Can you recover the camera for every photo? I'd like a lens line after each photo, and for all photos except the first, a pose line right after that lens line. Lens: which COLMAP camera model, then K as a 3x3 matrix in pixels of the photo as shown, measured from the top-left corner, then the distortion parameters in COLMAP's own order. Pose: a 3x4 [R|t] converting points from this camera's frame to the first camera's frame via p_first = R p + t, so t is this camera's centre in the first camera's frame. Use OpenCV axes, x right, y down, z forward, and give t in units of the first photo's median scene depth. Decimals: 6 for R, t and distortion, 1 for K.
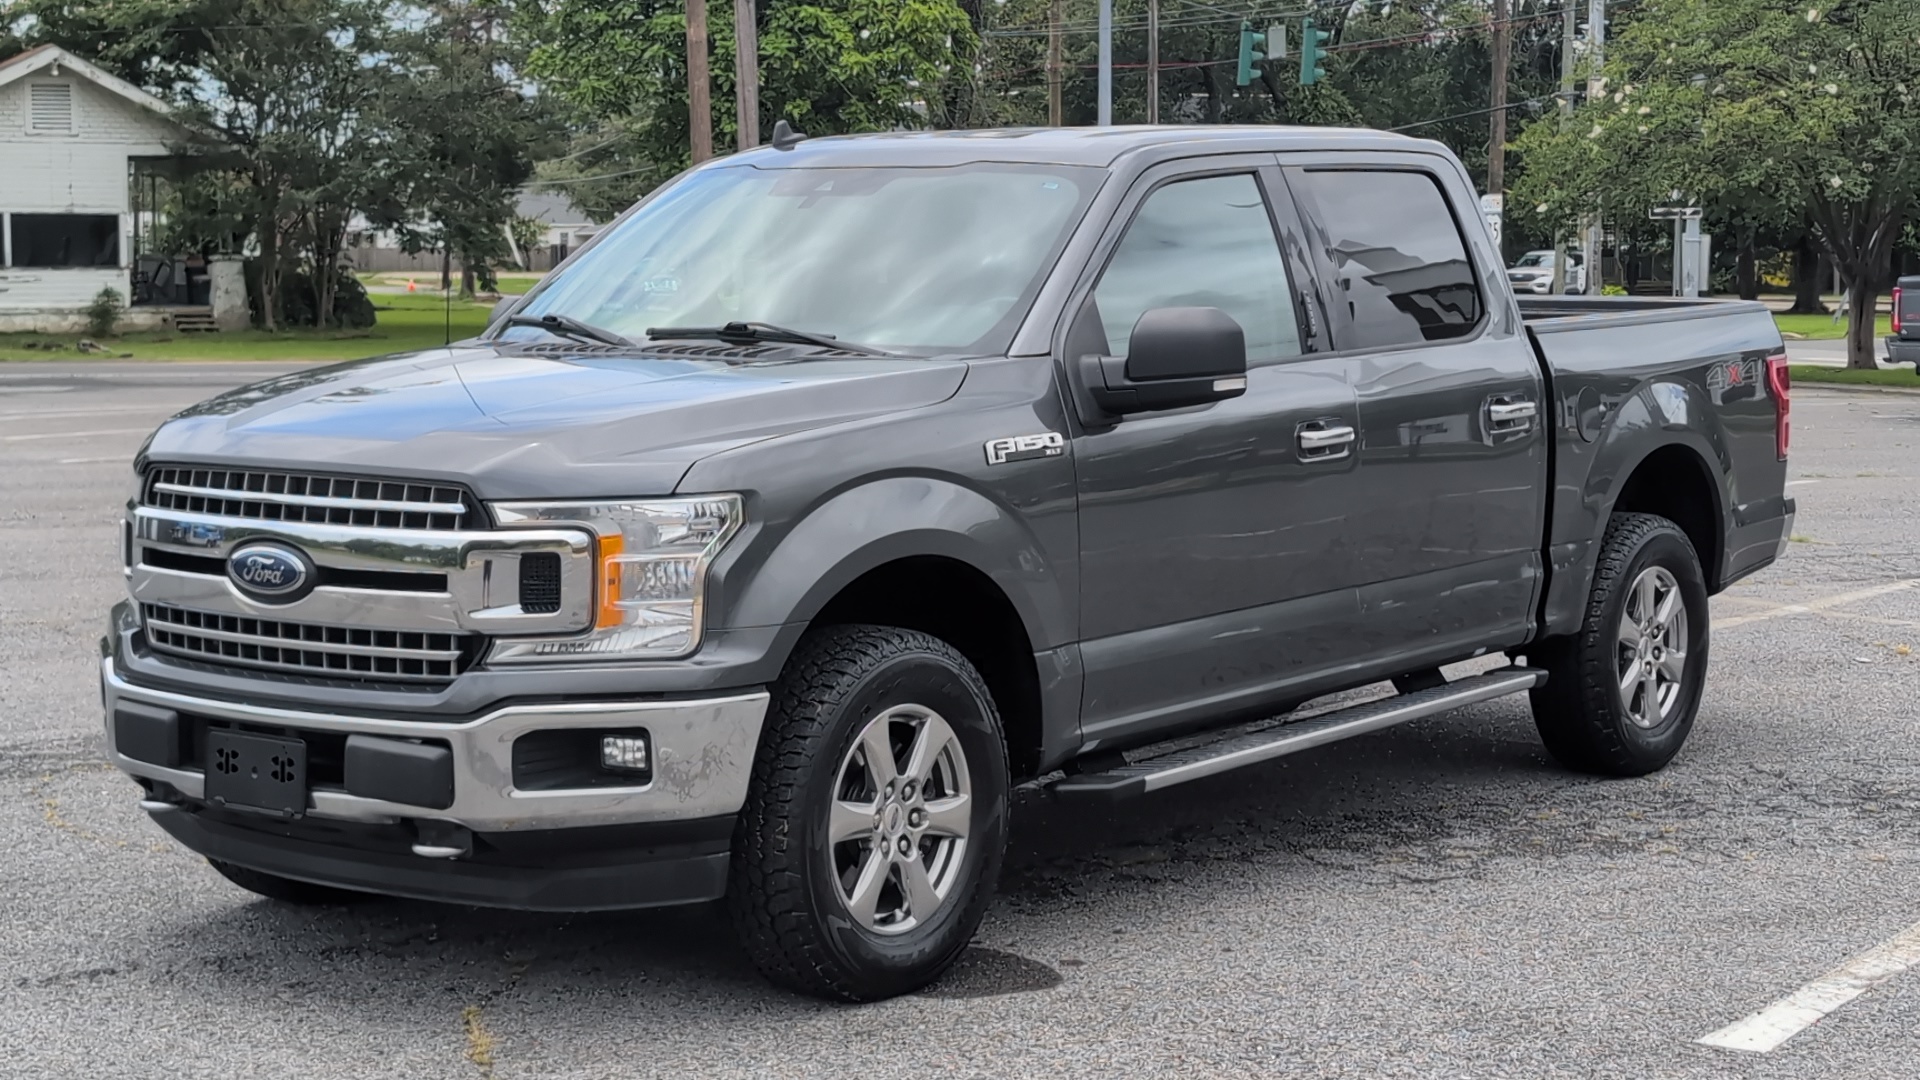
lens RADIAL K [[3082.9, 0, 968.5], [0, 3082.9, 485.5], [0, 0, 1]] dist [0.365086, -1.854985]
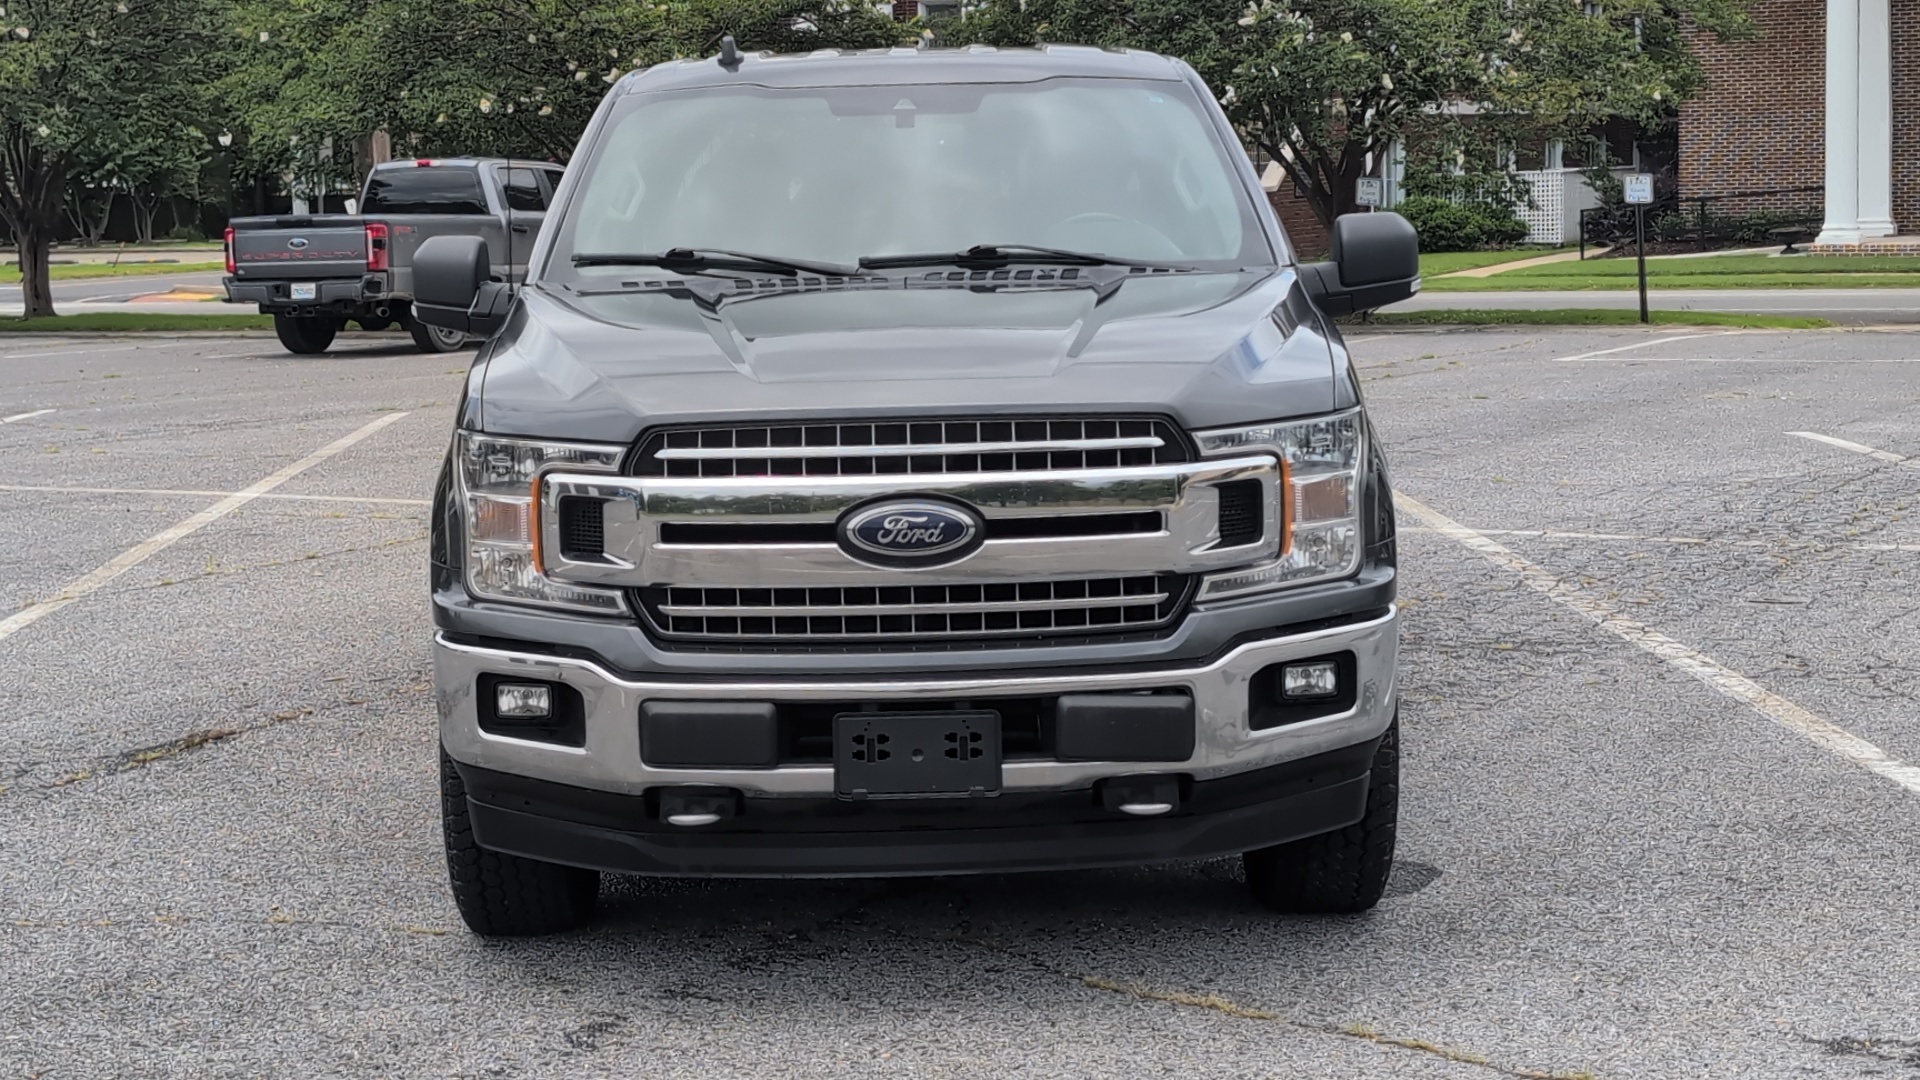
lens RADIAL K [[3082.9, 0, 968.5], [0, 3082.9, 485.5], [0, 0, 1]] dist [0.365086, -1.854985]
pose [[0.788309, -0.079437, 0.610130, -0.759428], [0.069887, 0.996773, 0.039480, -0.019616], [-0.611298, 0.011517, 0.791317, 0.290858]]
